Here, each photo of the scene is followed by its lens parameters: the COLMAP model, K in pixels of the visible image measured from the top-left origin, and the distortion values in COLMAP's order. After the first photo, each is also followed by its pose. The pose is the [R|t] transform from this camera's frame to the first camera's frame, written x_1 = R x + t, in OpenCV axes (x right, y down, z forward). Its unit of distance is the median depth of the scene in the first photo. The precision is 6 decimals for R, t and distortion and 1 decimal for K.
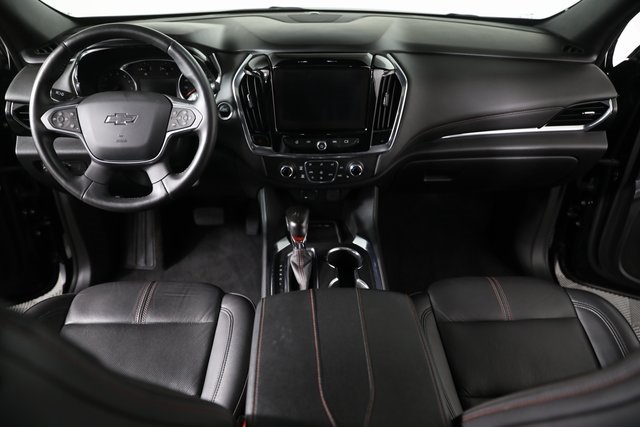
lens RADIAL K [[433.1, 0, 315.5], [0, 433.1, 213.6], [0, 0, 1]] dist [-0.106219, 0.079808]
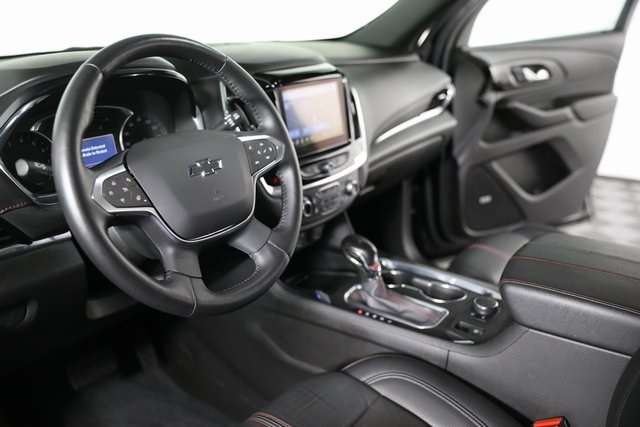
lens RADIAL K [[551.8, 0, 320.0], [0, 551.8, 213.5], [0, 0, 1]] dist [-0.012424, -0.004408]
pose [[0.640393, -0.278887, 0.715624, -0.805438], [0.423682, 0.905430, -0.026285, -0.050807], [-0.640617, 0.320030, 0.697991, 0.257986]]
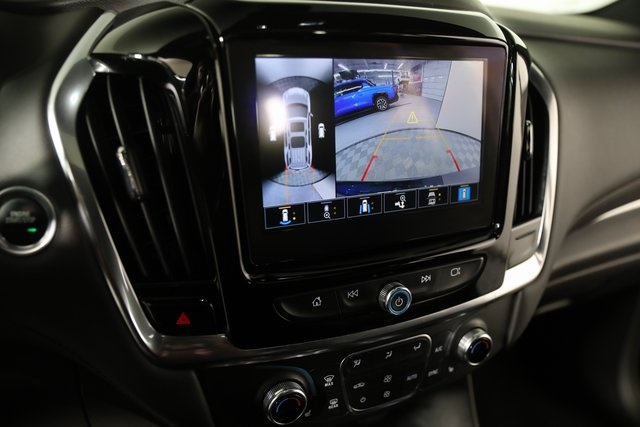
lens RADIAL K [[499.9, 0, 320.0], [0, 499.9, 213.5], [0, 0, 1]] dist [-0.044600, 0.003956]
pose [[0.930152, -0.109966, 0.350321, -0.148380], [0.169706, 0.974829, -0.144594, -0.171170], [-0.325603, 0.193946, 0.925402, 0.671319]]
